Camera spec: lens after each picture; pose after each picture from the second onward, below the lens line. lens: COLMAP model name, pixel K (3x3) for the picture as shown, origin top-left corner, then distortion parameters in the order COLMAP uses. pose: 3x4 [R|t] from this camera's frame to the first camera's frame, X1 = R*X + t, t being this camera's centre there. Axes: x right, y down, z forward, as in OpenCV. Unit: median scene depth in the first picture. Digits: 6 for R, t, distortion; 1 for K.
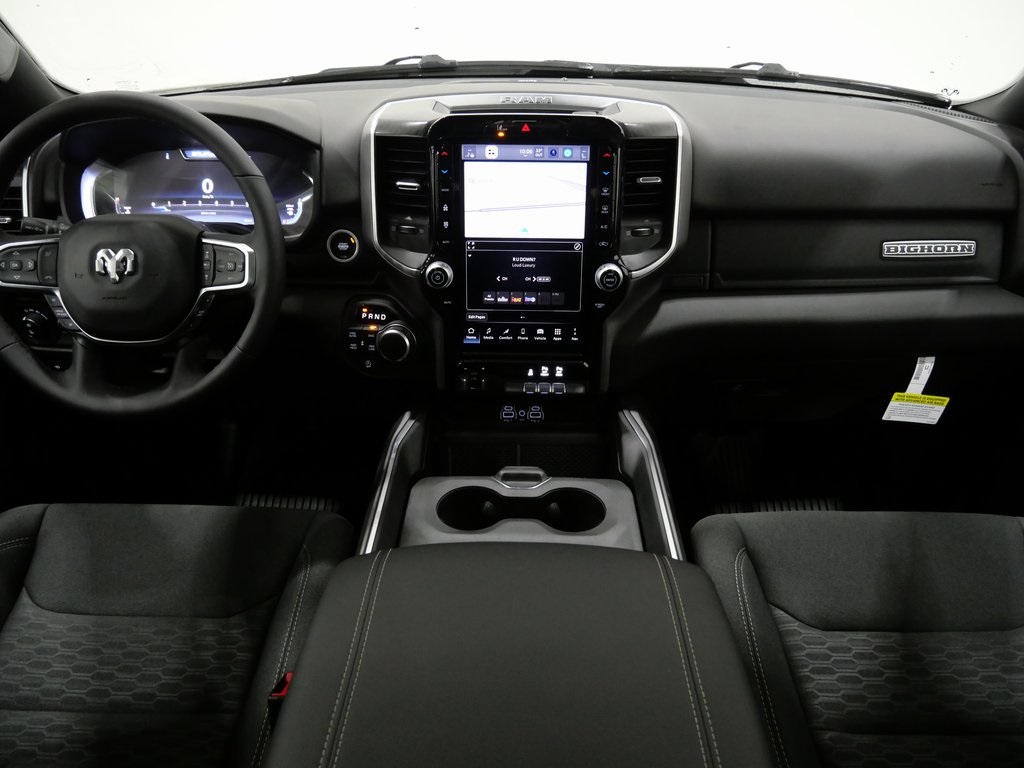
lens RADIAL K [[722.1, 0, 511.2], [0, 722.1, 380.0], [0, 0, 1]] dist [-0.009848, -0.001043]
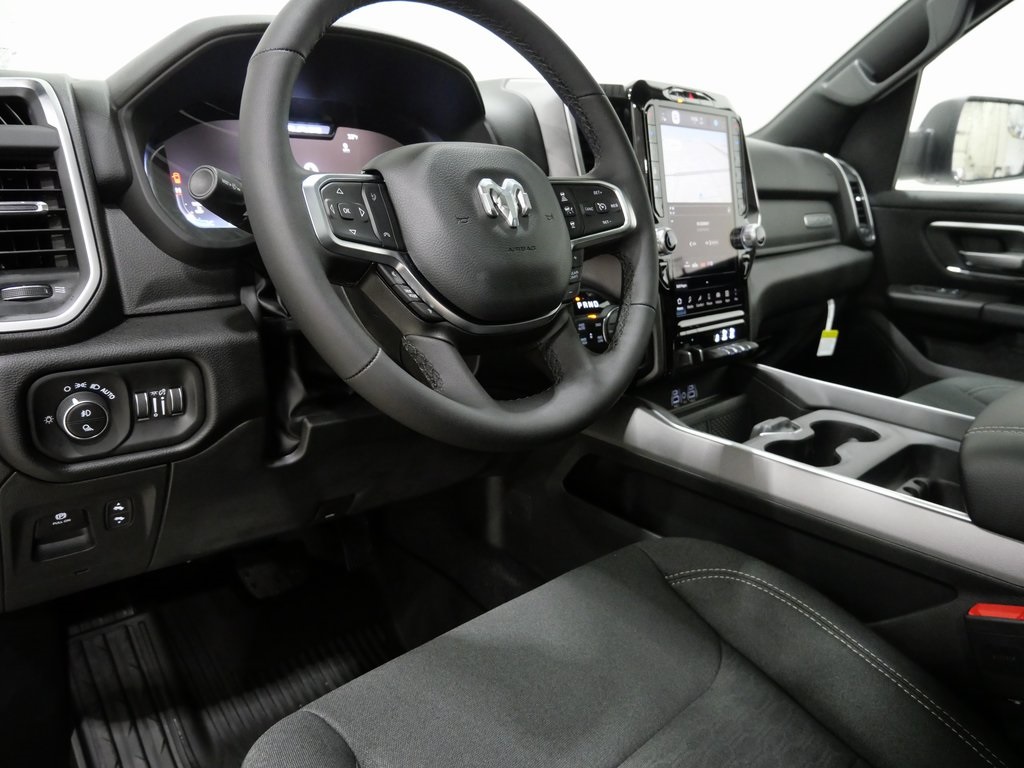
lens RADIAL K [[722.1, 0, 513.1], [0, 722.1, 388.8], [0, 0, 1]] dist [-0.009848, -0.001043]
pose [[0.700844, -0.177729, 0.690819, -0.884435], [0.321594, 0.943179, -0.083607, 0.049321], [-0.636706, 0.280758, 0.718178, 0.492276]]
